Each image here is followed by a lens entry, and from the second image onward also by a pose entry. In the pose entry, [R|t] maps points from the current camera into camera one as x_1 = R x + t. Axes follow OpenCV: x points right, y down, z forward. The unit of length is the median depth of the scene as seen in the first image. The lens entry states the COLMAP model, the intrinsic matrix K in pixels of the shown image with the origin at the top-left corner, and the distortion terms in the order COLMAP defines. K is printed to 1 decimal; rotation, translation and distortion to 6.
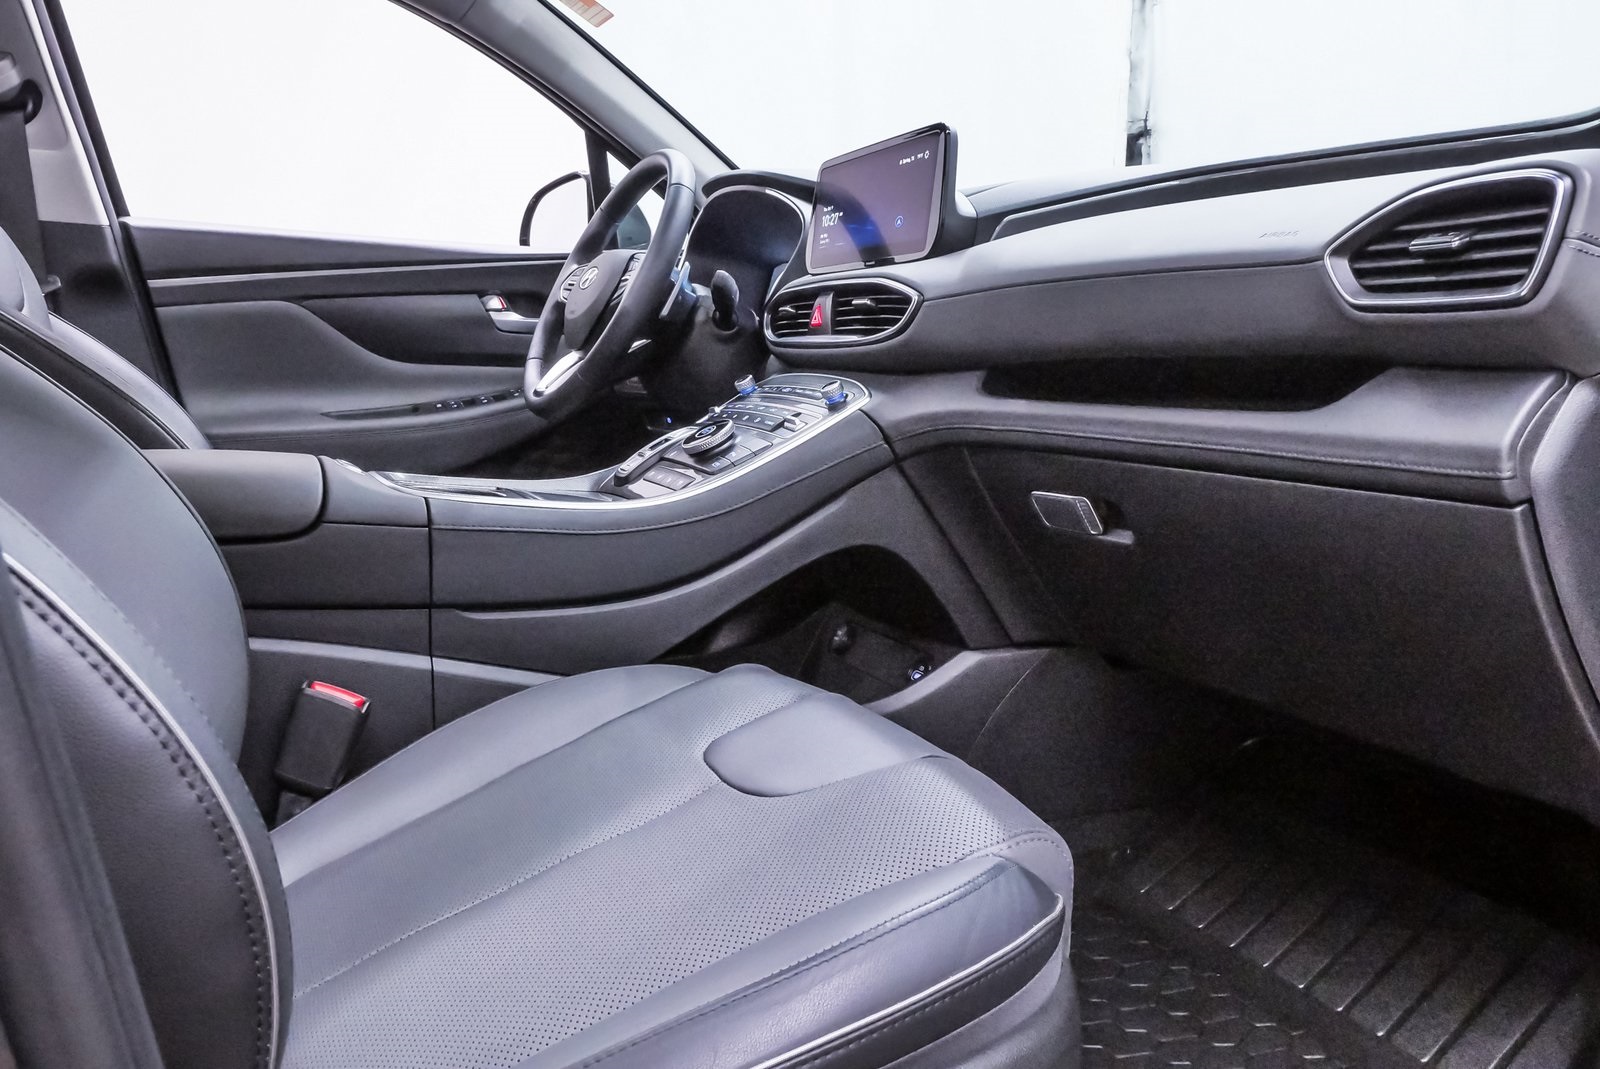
lens RADIAL K [[1185.4, 0, 794.9], [0, 1185.4, 534.9], [0, 0, 1]] dist [-0.035093, 0.013673]
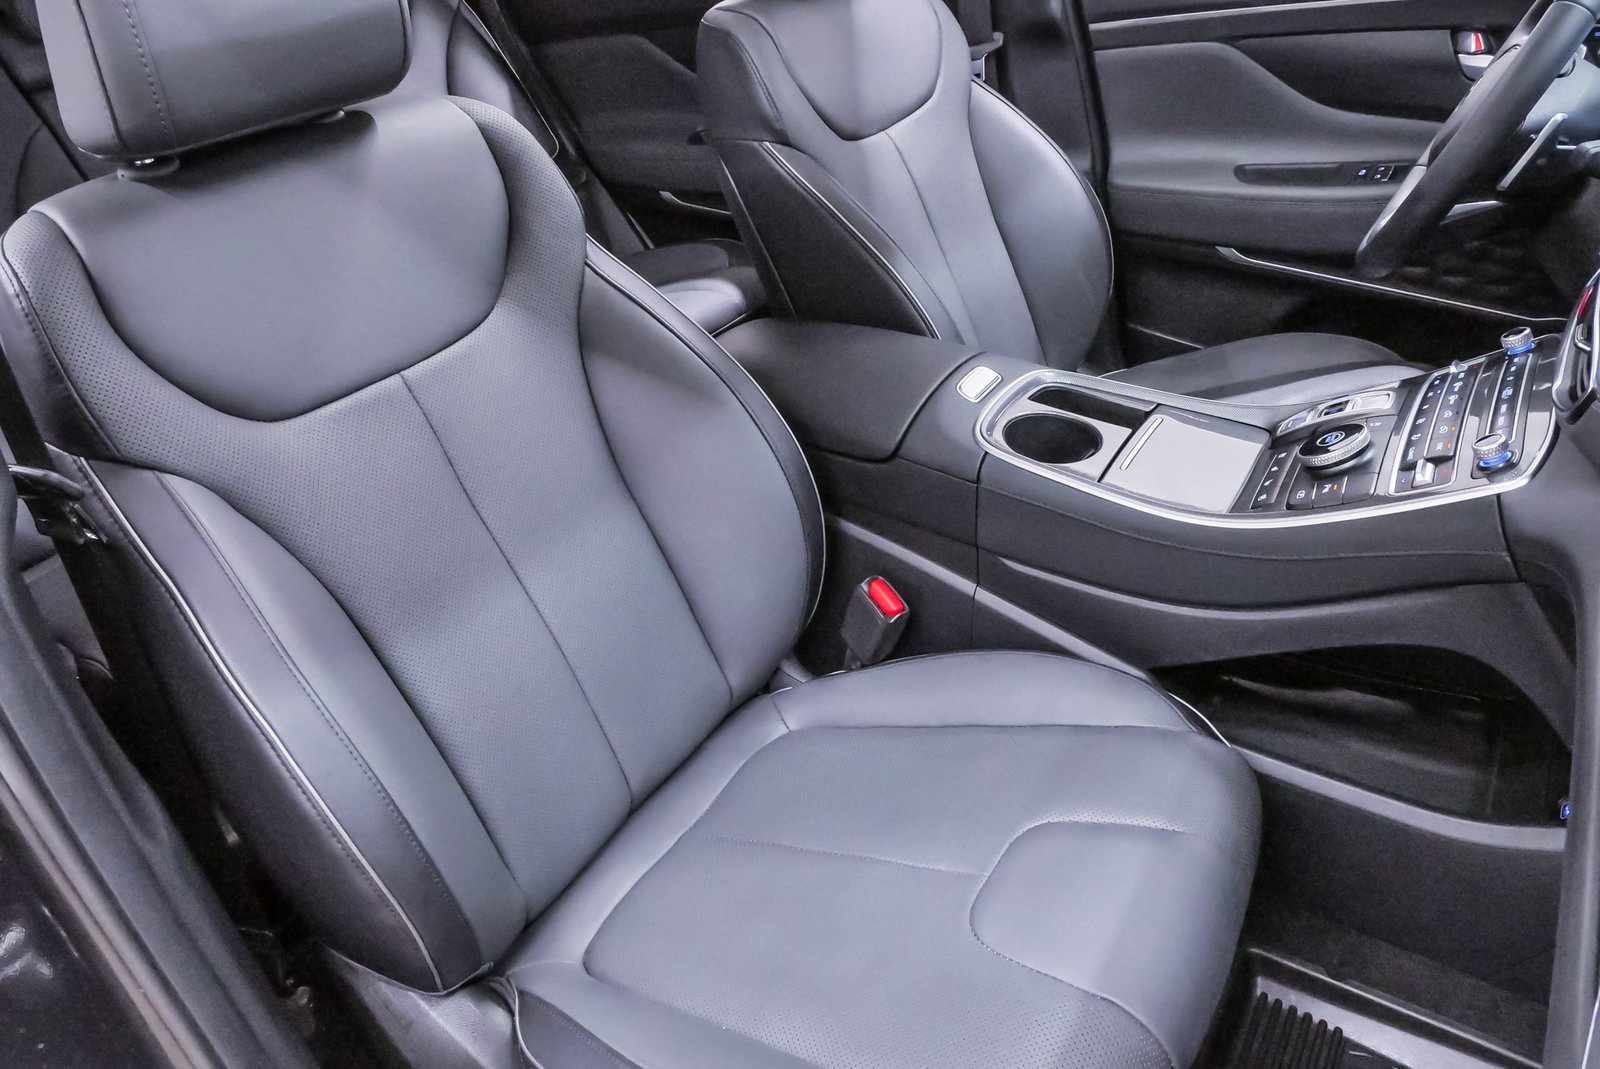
lens RADIAL K [[1185.4, 0, 794.9], [0, 1185.4, 534.9], [0, 0, 1]] dist [-0.035093, 0.013673]
pose [[0.499907, 0.406747, -0.764624, 0.390342], [-0.028926, 0.890205, 0.454640, -0.391303], [0.865596, -0.205161, 0.456786, 0.316264]]
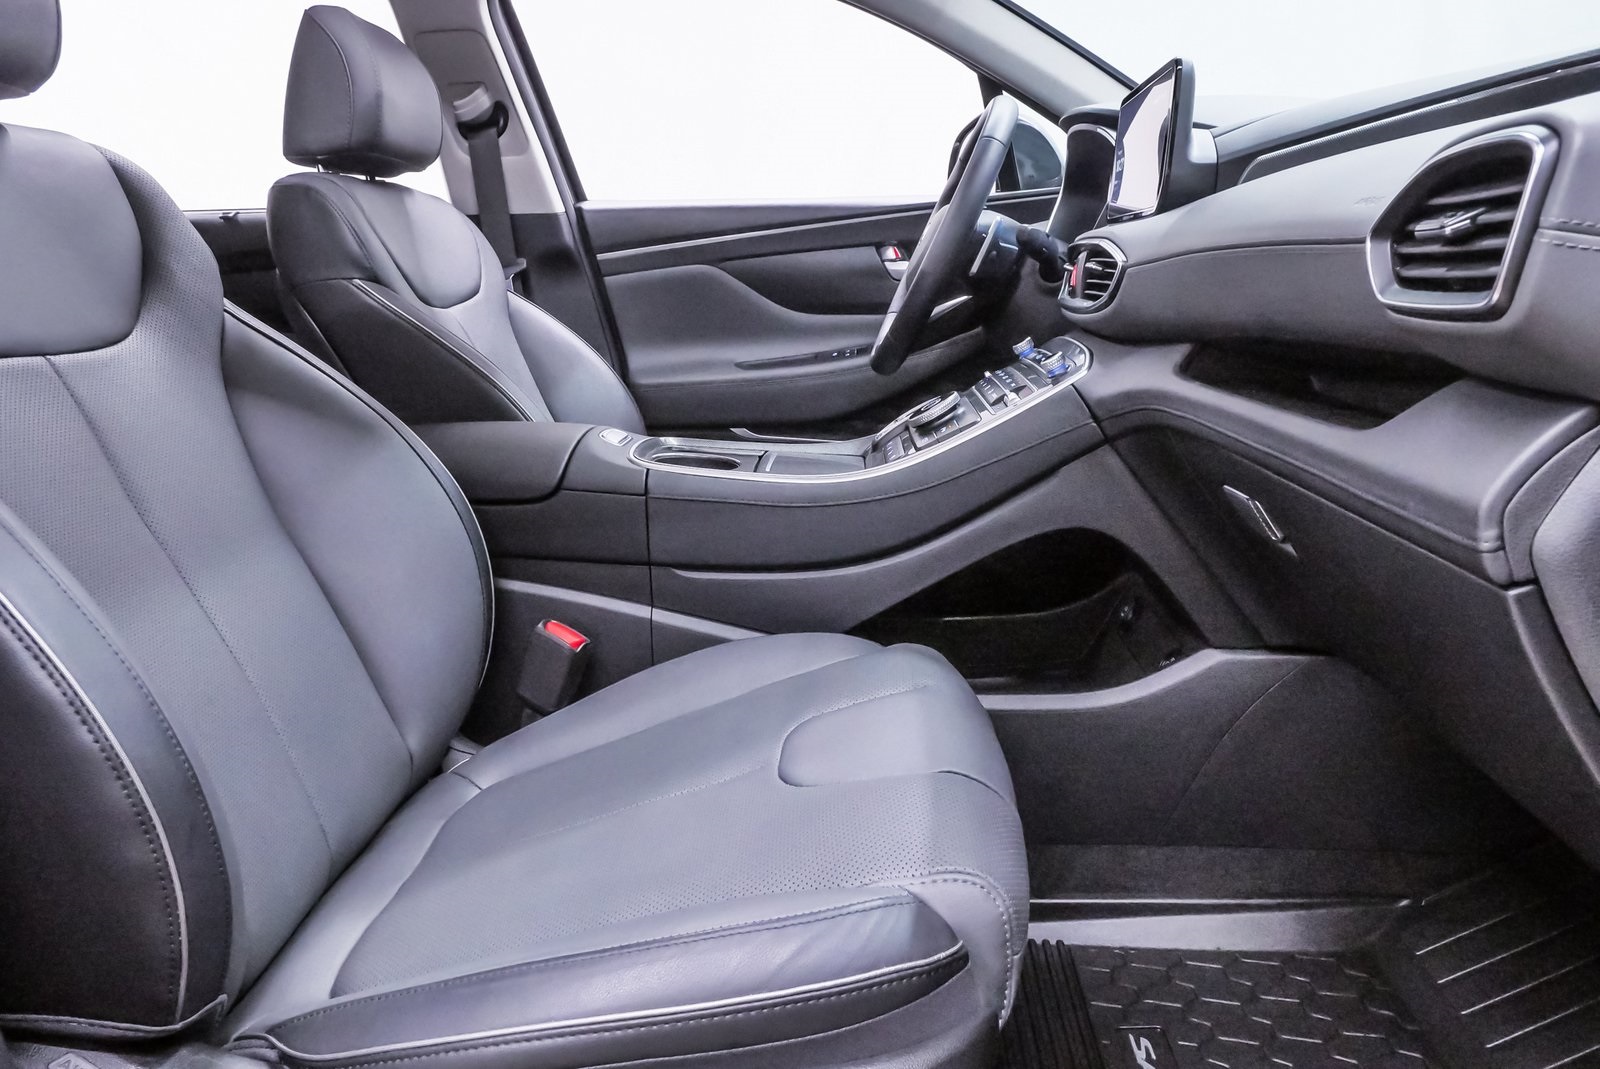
lens RADIAL K [[1185.4, 0, 794.9], [0, 1185.4, 534.9], [0, 0, 1]] dist [-0.035093, 0.013673]
pose [[0.858599, 0.066804, -0.508276, 0.351476], [-0.023968, 0.995620, 0.090370, -0.066684], [0.512087, -0.065409, 0.856440, 0.079517]]
